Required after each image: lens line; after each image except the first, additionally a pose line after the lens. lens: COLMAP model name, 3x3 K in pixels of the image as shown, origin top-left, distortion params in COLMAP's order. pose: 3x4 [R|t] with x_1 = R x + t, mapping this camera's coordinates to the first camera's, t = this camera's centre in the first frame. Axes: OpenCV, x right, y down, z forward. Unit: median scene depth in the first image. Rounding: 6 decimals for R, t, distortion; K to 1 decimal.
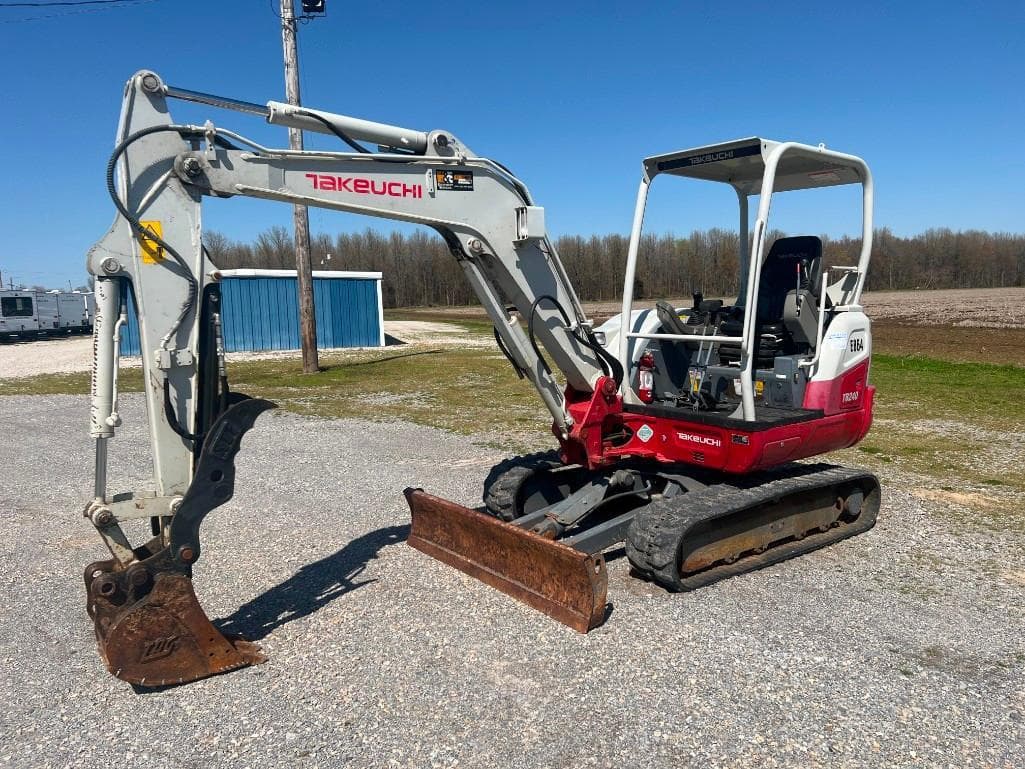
lens RADIAL K [[801.7, 0, 512.5], [0, 801.7, 384.5], [0, 0, 1]] dist [0.091886, 0.000387]
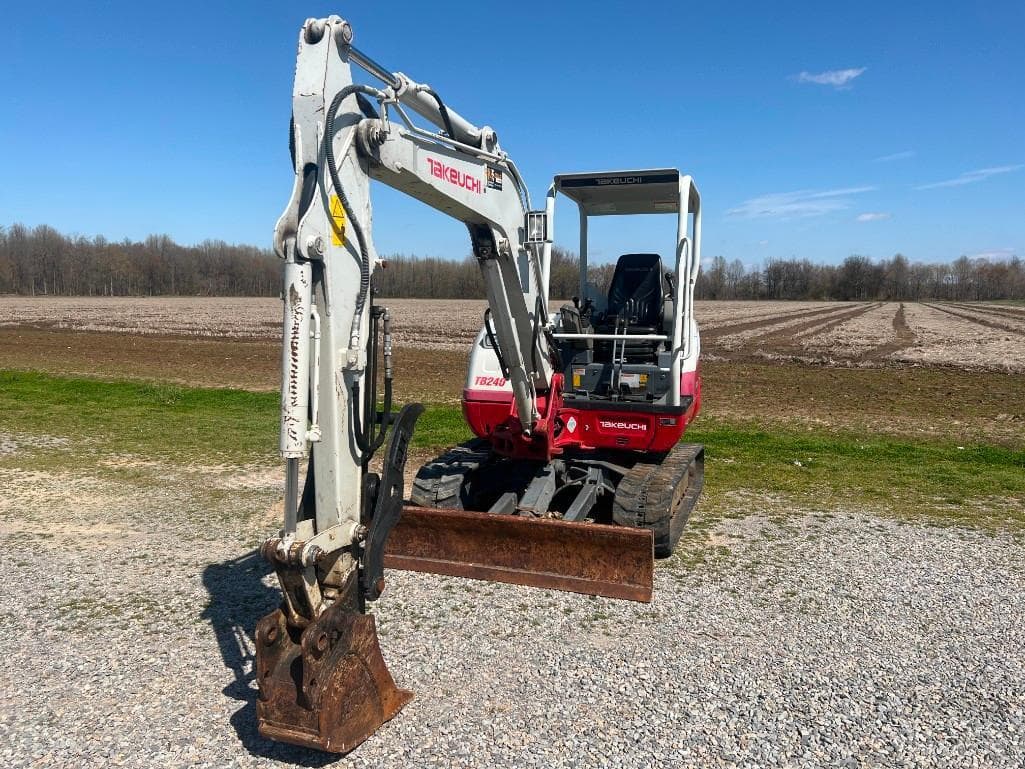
lens RADIAL K [[797.6, 0, 512.5], [0, 797.6, 384.5], [0, 0, 1]] dist [0.000001, 0.000432]
pose [[0.825552, -0.041432, 0.562803, -0.570088], [0.050563, 0.998721, -0.000647, 0.003182], [-0.562056, 0.028991, 0.826591, 0.169149]]
